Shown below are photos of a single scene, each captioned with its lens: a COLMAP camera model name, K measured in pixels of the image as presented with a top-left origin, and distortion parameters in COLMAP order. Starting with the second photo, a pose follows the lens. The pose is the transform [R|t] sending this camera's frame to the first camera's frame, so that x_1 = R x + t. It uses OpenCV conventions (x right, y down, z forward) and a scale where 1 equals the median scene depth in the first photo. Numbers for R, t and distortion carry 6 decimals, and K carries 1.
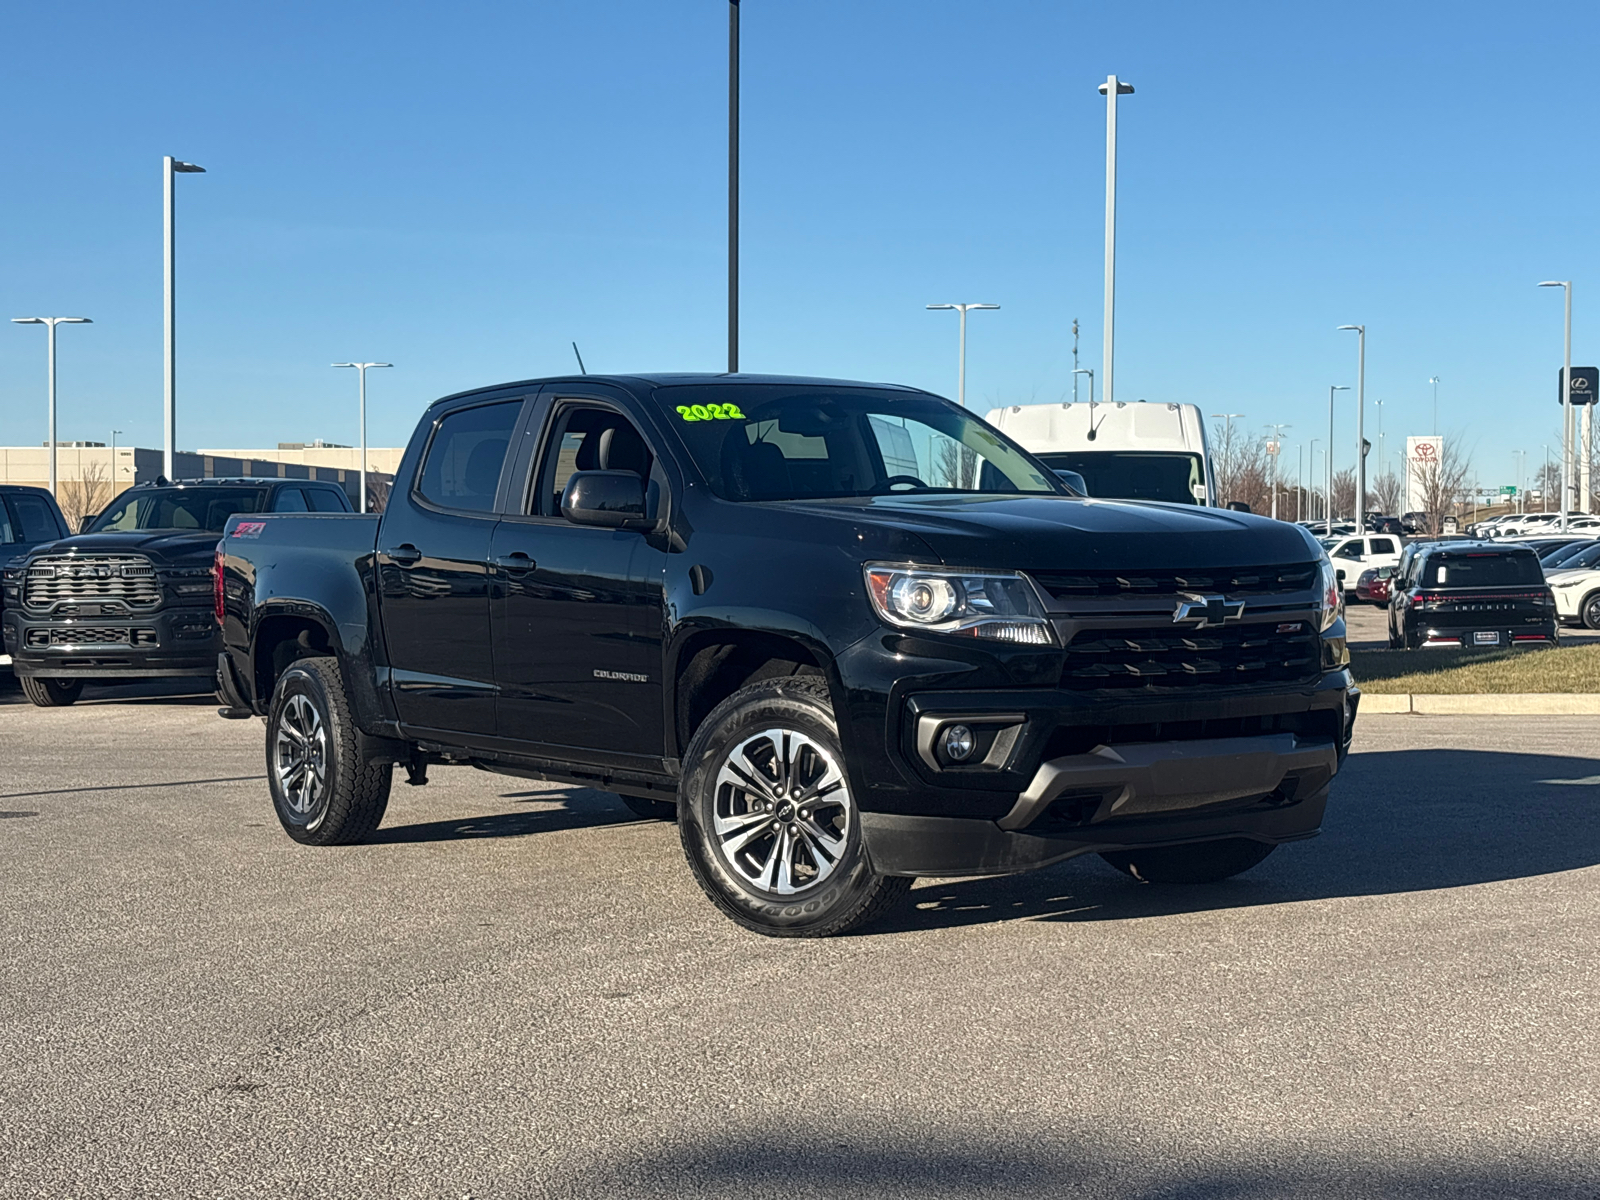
lens RADIAL K [[3925.3, 0, 800.0], [0, 3925.3, 600.0], [0, 0, 1]] dist [0.325439, -0.009572]
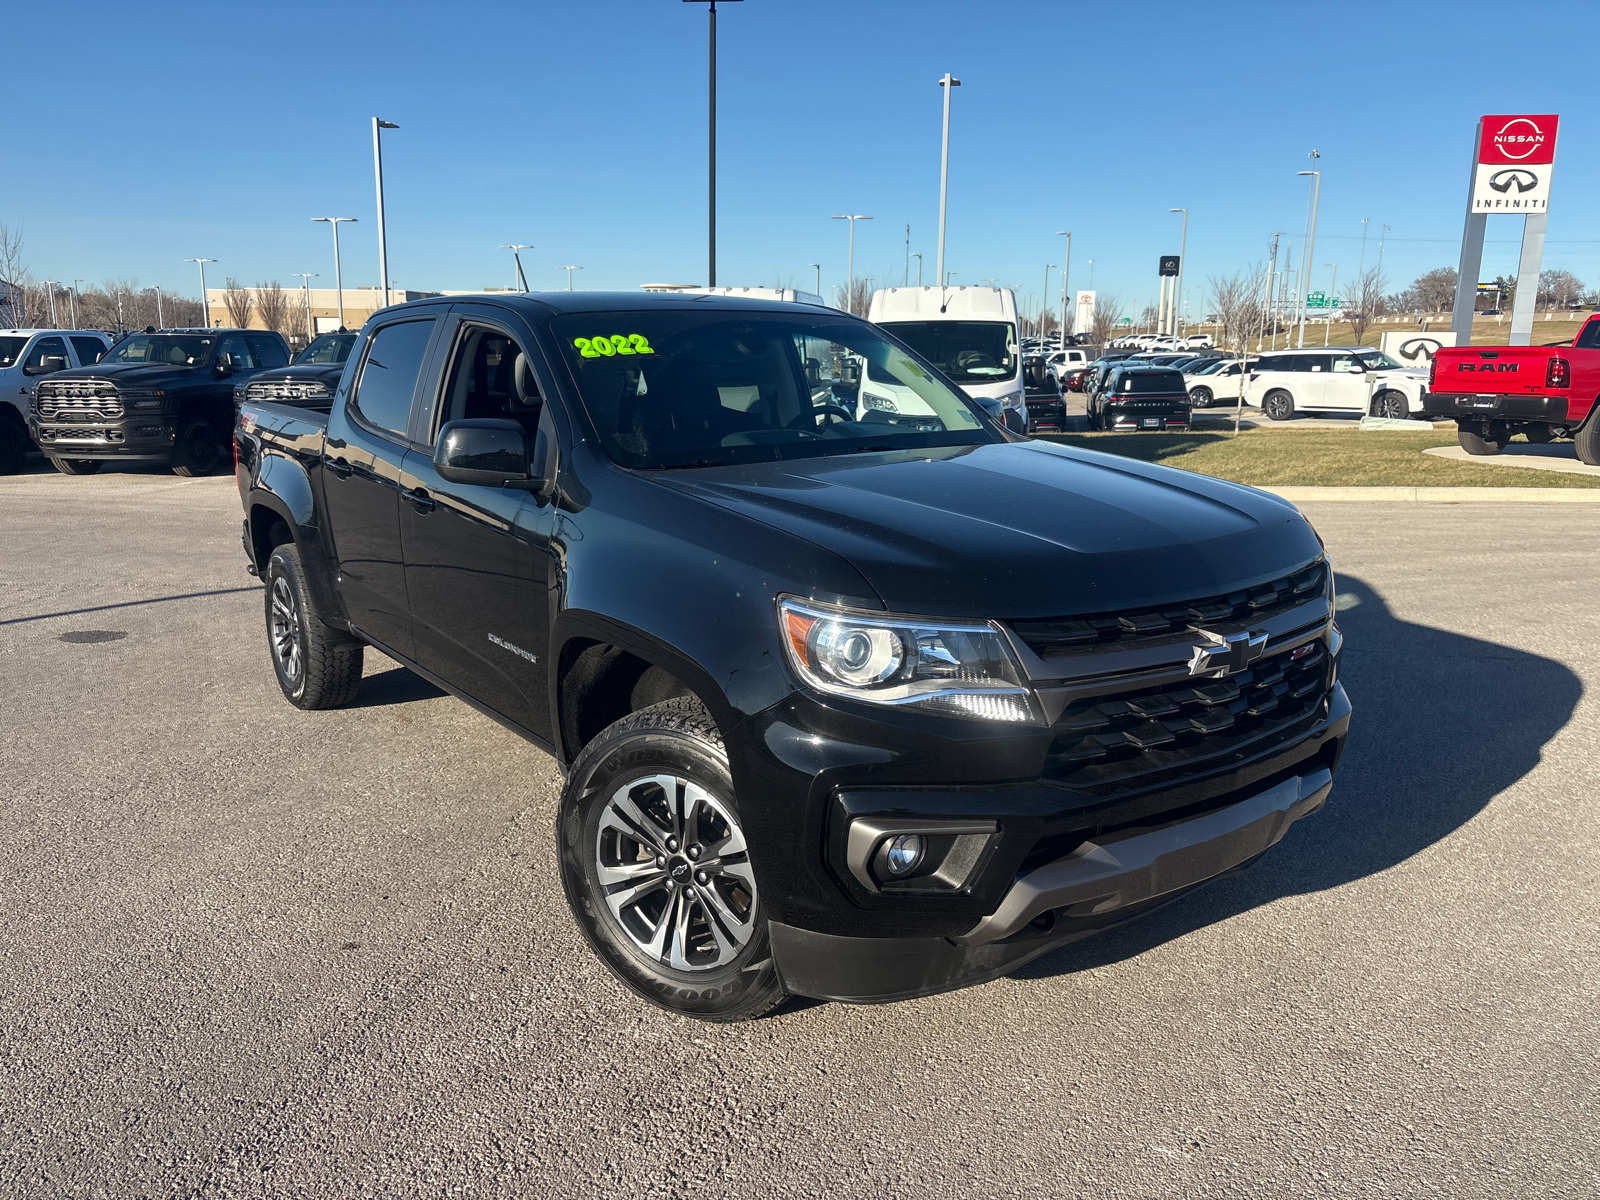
lens RADIAL K [[1220.5, 0, 800.0], [0, 1220.5, 600.0], [0, 0, 1]] dist [0.028132, -0.019287]
pose [[0.999798, 0.008394, 0.018246, 0.016120], [-0.012363, 0.973170, 0.229754, -0.059801], [-0.015828, -0.229934, 0.973078, 0.761858]]
